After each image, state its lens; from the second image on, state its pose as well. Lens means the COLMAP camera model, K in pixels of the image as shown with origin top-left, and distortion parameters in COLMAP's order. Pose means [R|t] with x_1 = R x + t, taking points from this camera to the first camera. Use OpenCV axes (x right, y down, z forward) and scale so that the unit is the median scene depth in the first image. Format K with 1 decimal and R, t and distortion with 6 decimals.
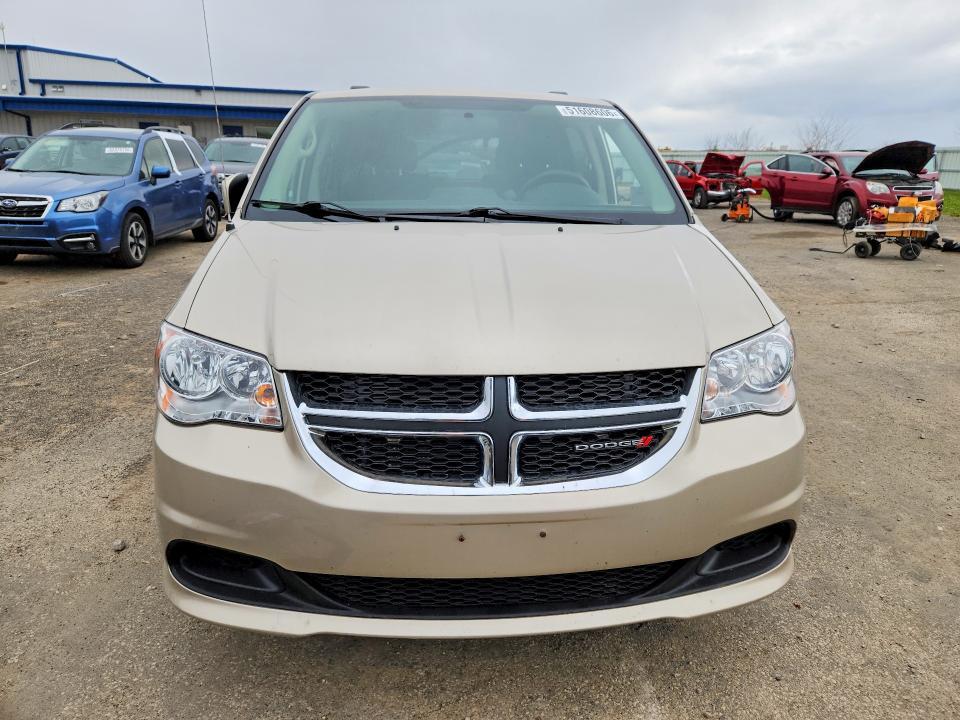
lens RADIAL K [[653.1, 0, 486.4], [0, 653.1, 376.1], [0, 0, 1]] dist [0.021175, -0.026888]
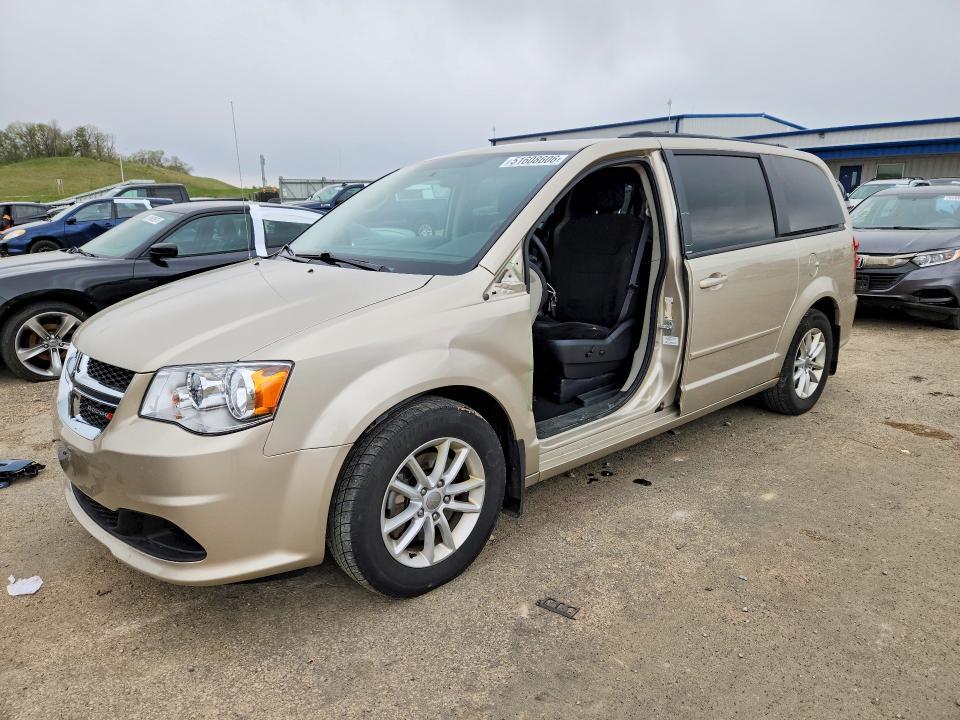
lens RADIAL K [[670.2, 0, 509.4], [0, 670.2, 359.1], [0, 0, 1]] dist [0.034522, -0.001801]
pose [[0.580747, 0.151512, -0.799860, 0.177458], [-0.219622, 0.975257, 0.025277, -0.024152], [0.783900, 0.160987, 0.599654, 0.068634]]
